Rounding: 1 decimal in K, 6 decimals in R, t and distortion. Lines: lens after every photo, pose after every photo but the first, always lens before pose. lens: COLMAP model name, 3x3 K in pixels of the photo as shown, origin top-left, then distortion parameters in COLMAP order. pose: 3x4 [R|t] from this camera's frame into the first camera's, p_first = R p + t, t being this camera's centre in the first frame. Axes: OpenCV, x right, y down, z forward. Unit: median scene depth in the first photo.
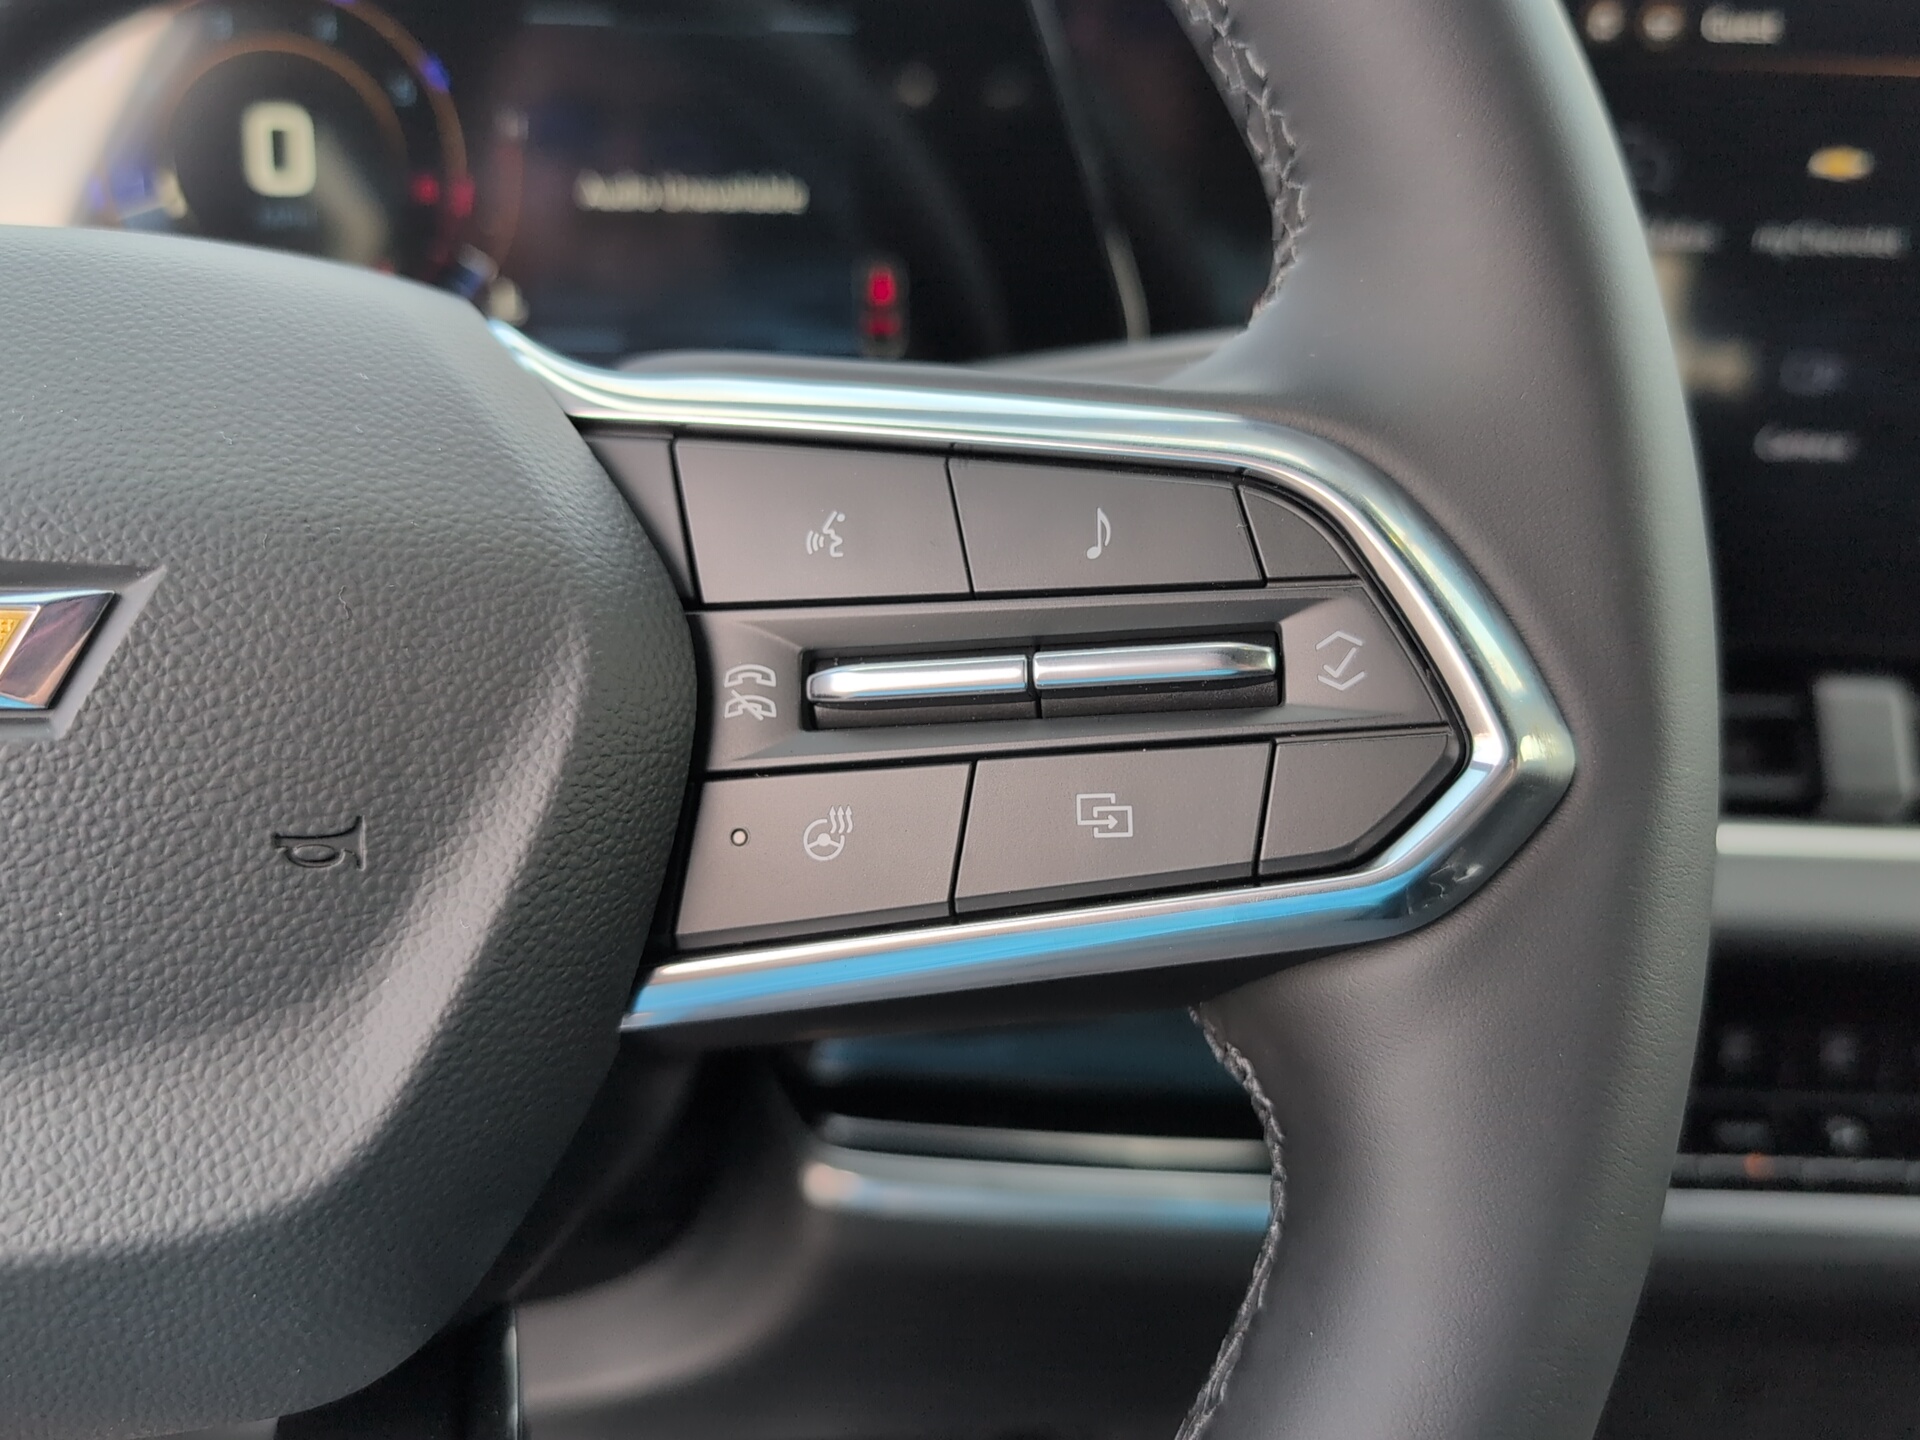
lens RADIAL K [[1585.8, 0, 960.0], [0, 1585.8, 720.0], [0, 0, 1]] dist [0.001525, -0.014981]
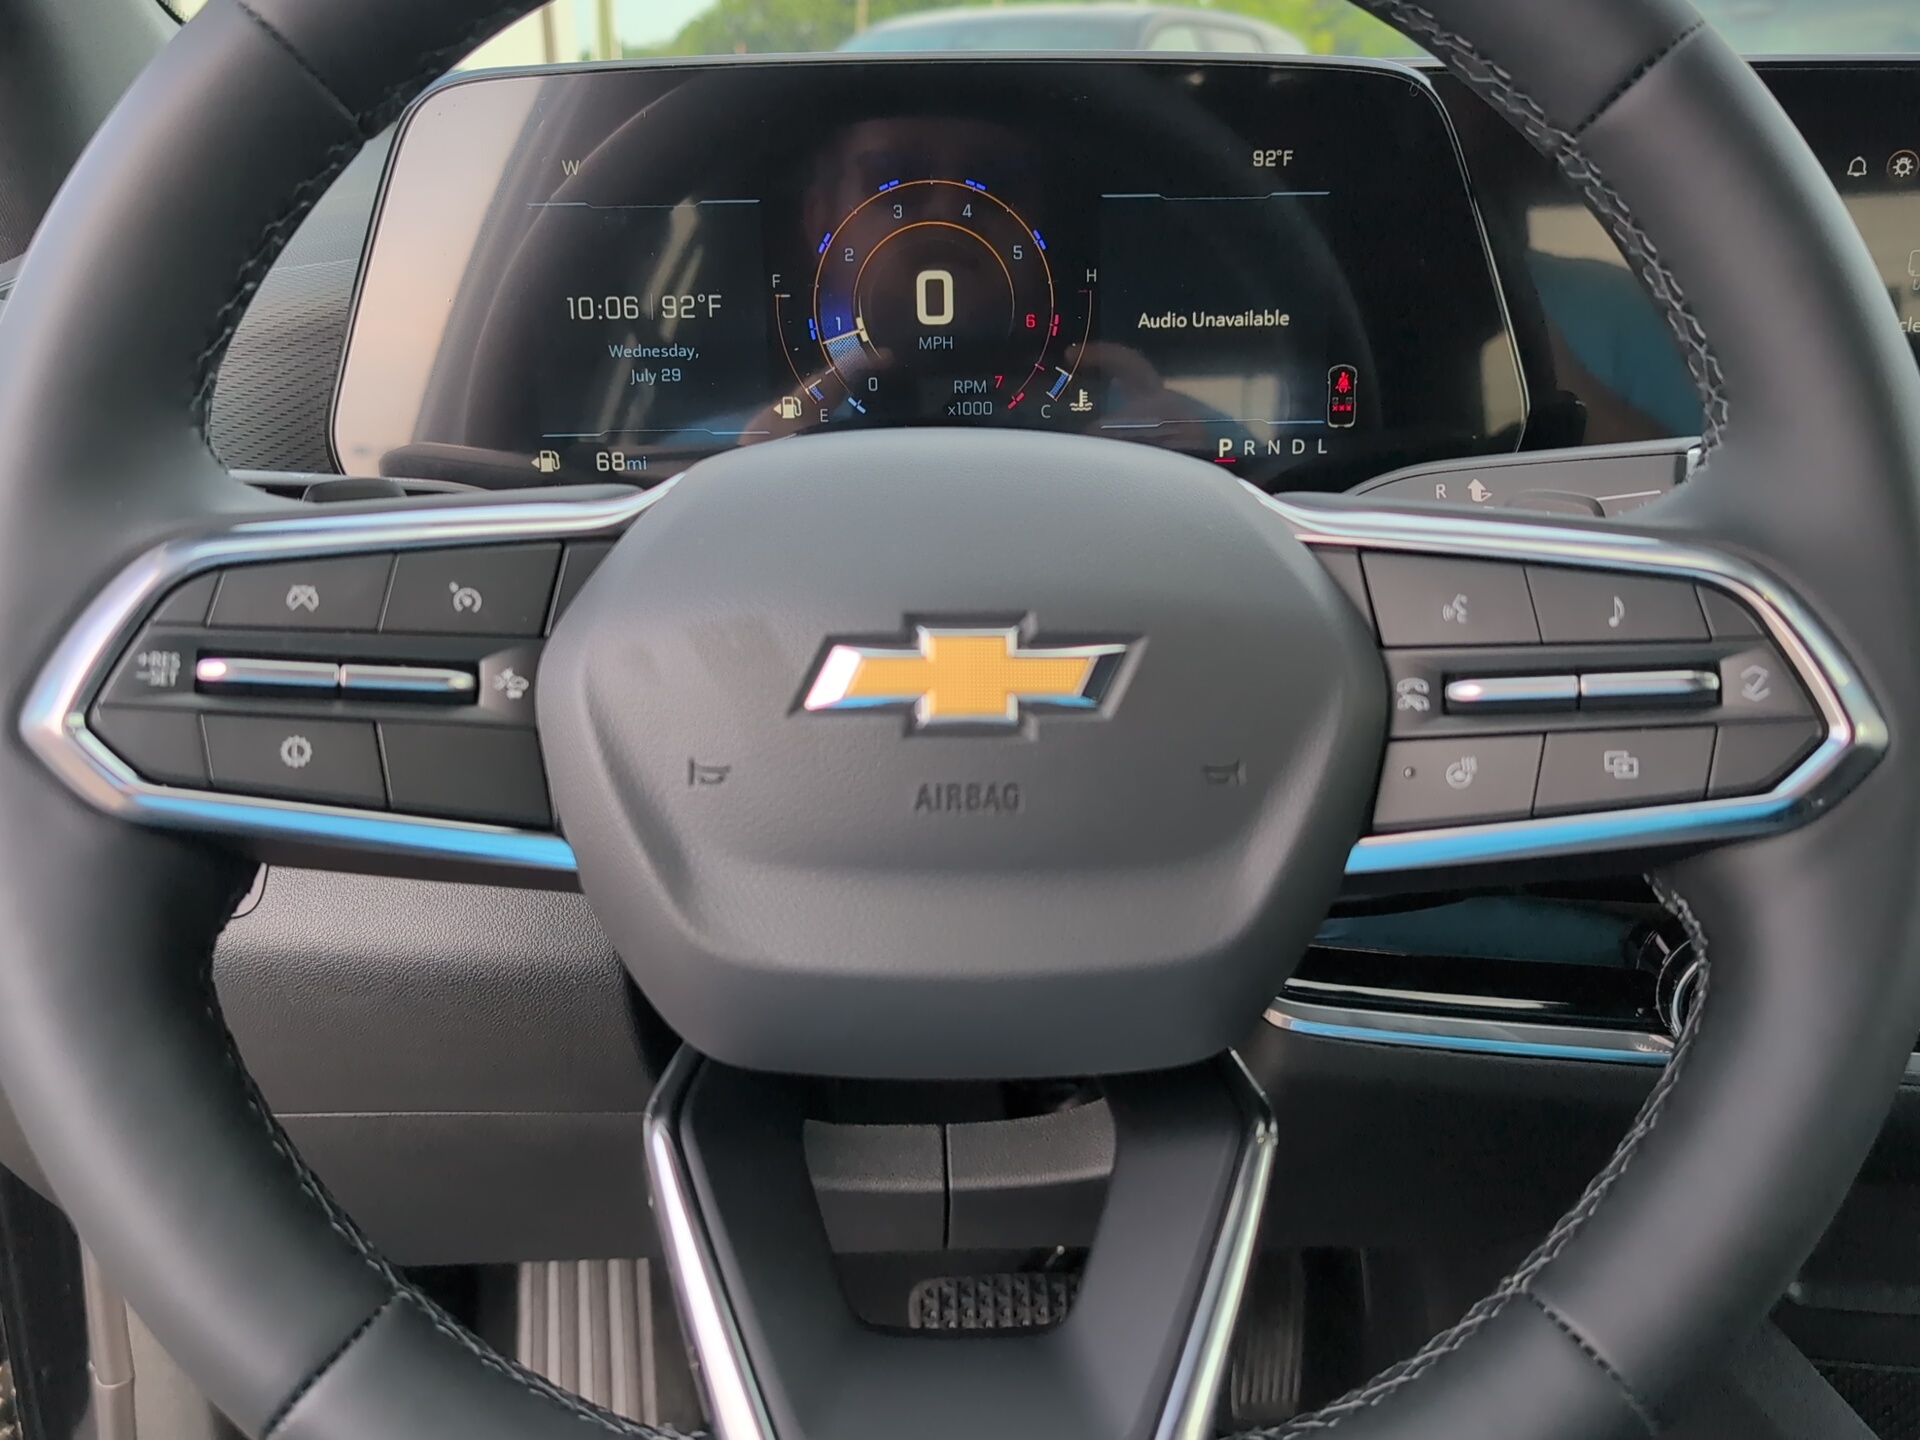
lens RADIAL K [[1585.8, 0, 960.0], [0, 1585.8, 720.0], [0, 0, 1]] dist [0.001525, -0.014981]
pose [[0.990927, 0.010909, -0.133959, -0.413360], [-0.005023, 0.999010, 0.044200, -0.068309], [0.134308, -0.043126, 0.990001, -0.920914]]
